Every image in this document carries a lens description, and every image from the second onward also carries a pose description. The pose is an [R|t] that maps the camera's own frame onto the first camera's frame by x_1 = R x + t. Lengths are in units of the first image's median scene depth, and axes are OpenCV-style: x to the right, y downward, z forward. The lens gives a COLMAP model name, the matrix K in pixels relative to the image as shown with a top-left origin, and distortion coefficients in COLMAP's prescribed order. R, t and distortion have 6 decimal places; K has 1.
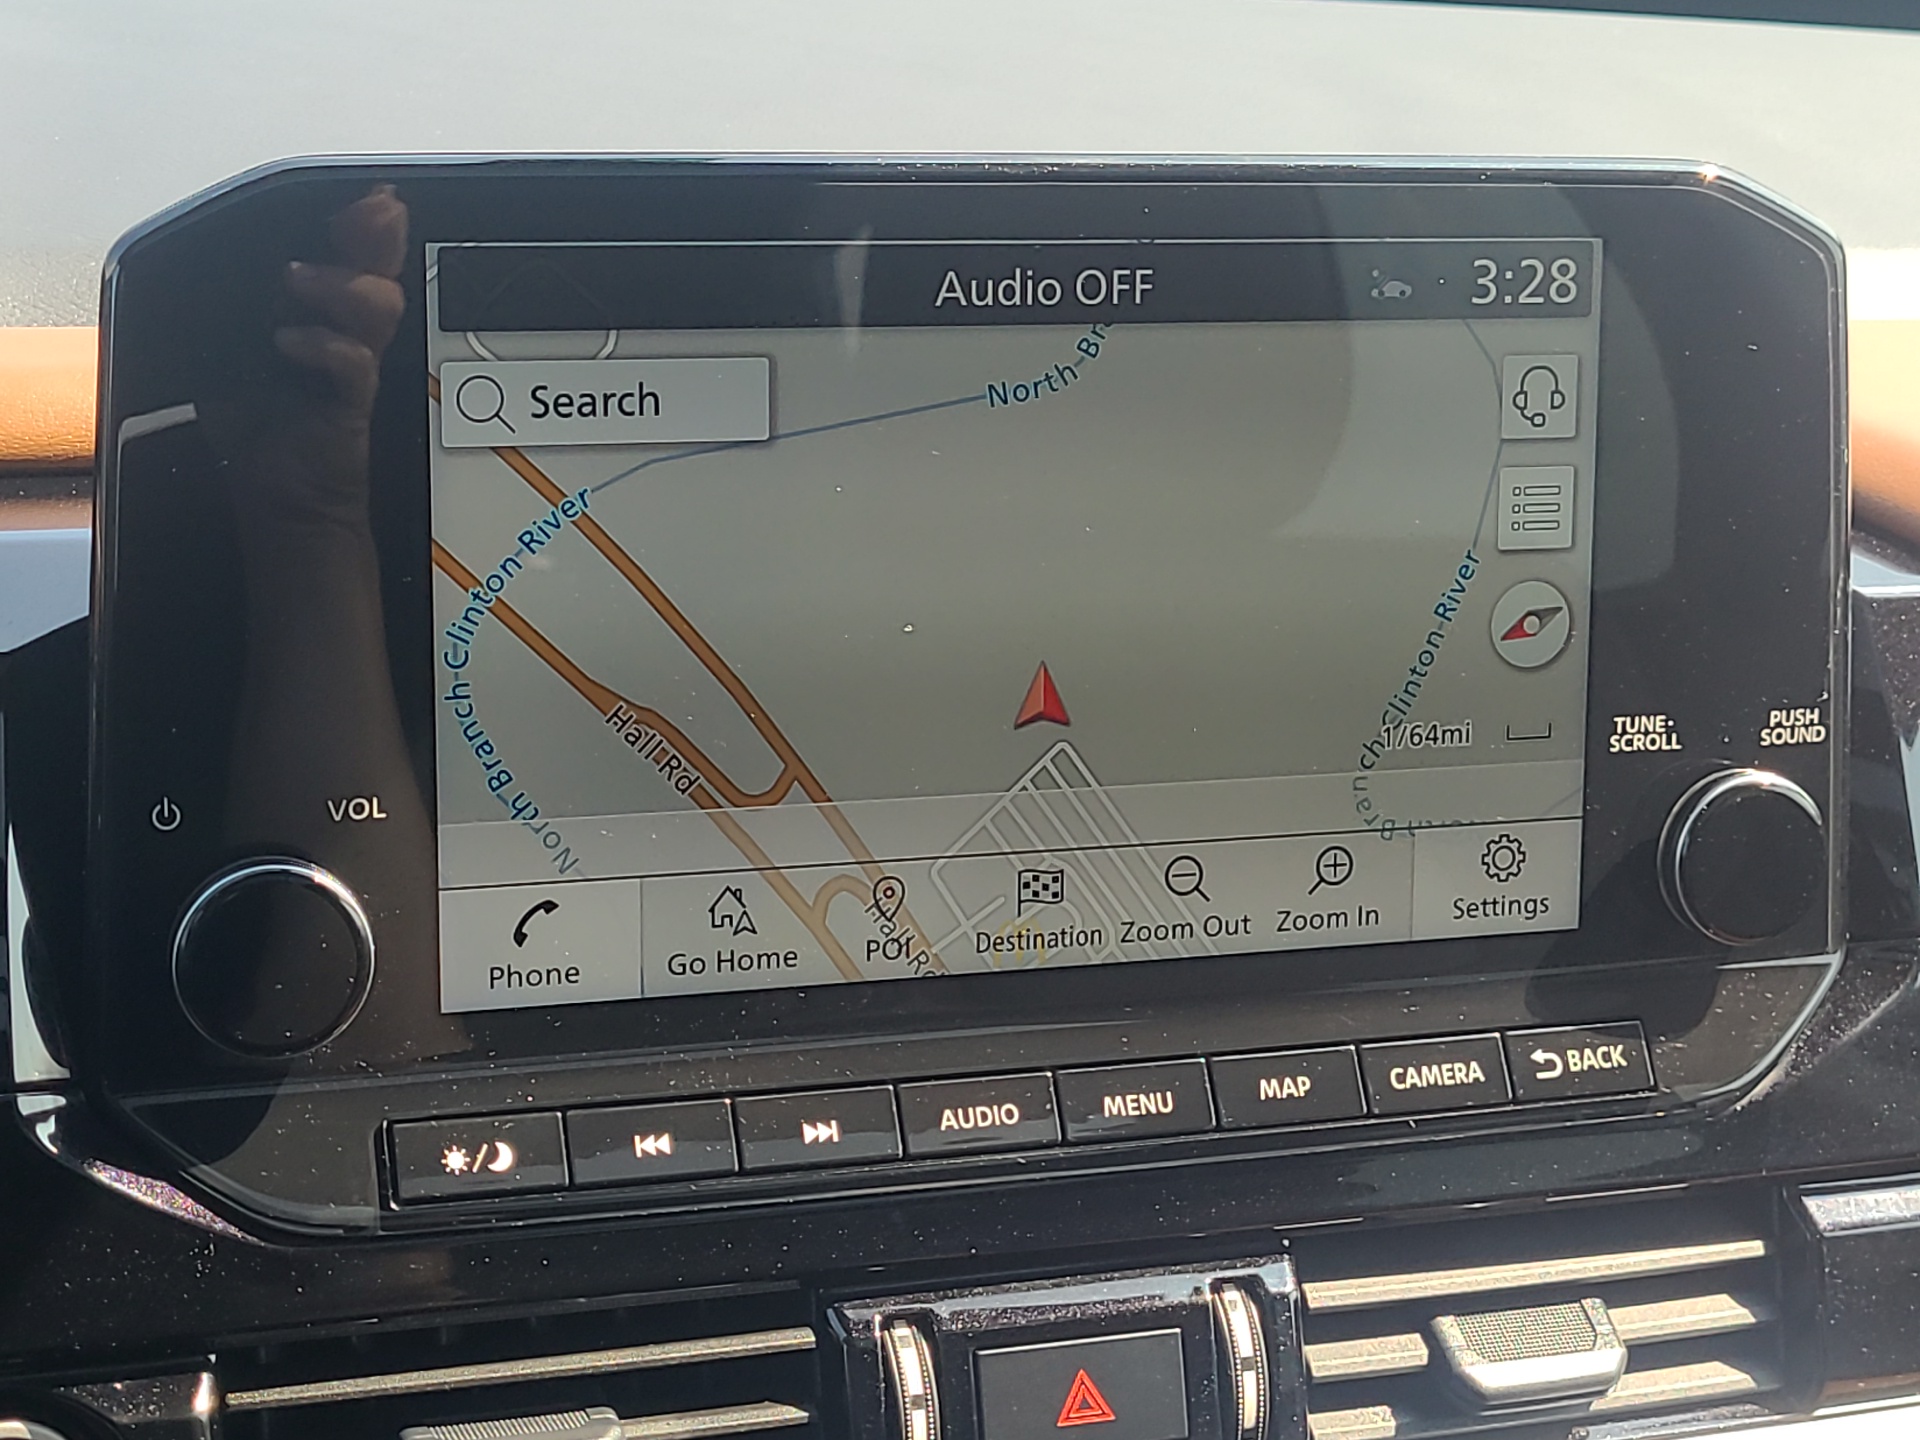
lens RADIAL K [[3451.8, 0, 958.6], [0, 3451.8, 757.2], [0, 0, 1]] dist [0.041393, 0.132792]
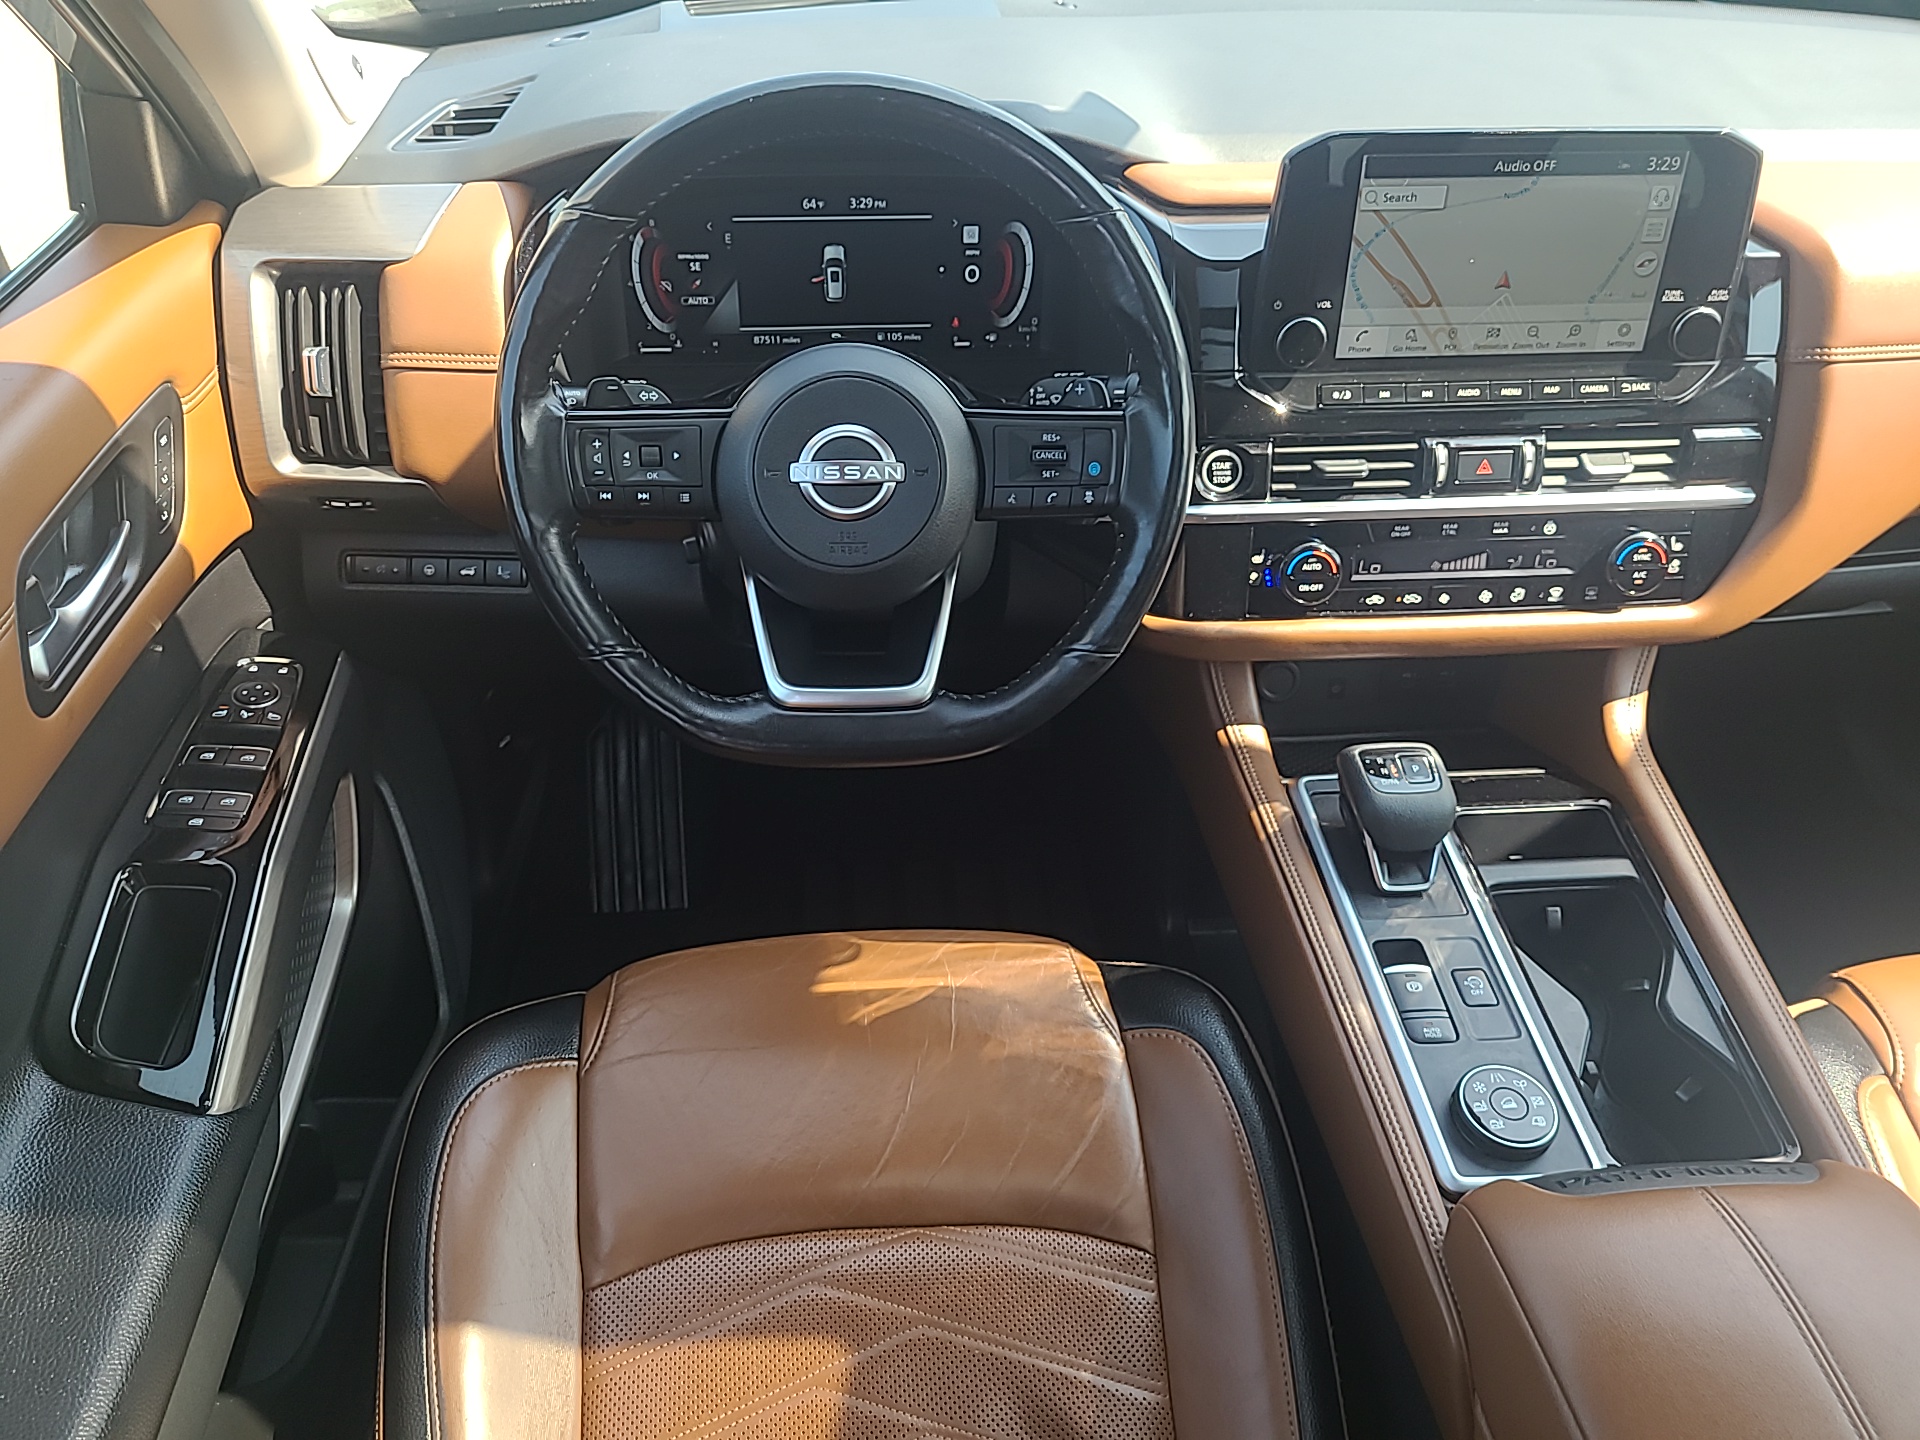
lens RADIAL K [[1441.1, 0, 920.8], [0, 1441.1, 722.6], [0, 0, 1]] dist [0.022016, -0.004682]
pose [[0.970578, 0.110101, -0.214143, -0.203225], [-0.038296, 0.948601, 0.314148, -0.031940], [0.237724, -0.296704, 0.924907, -0.768422]]
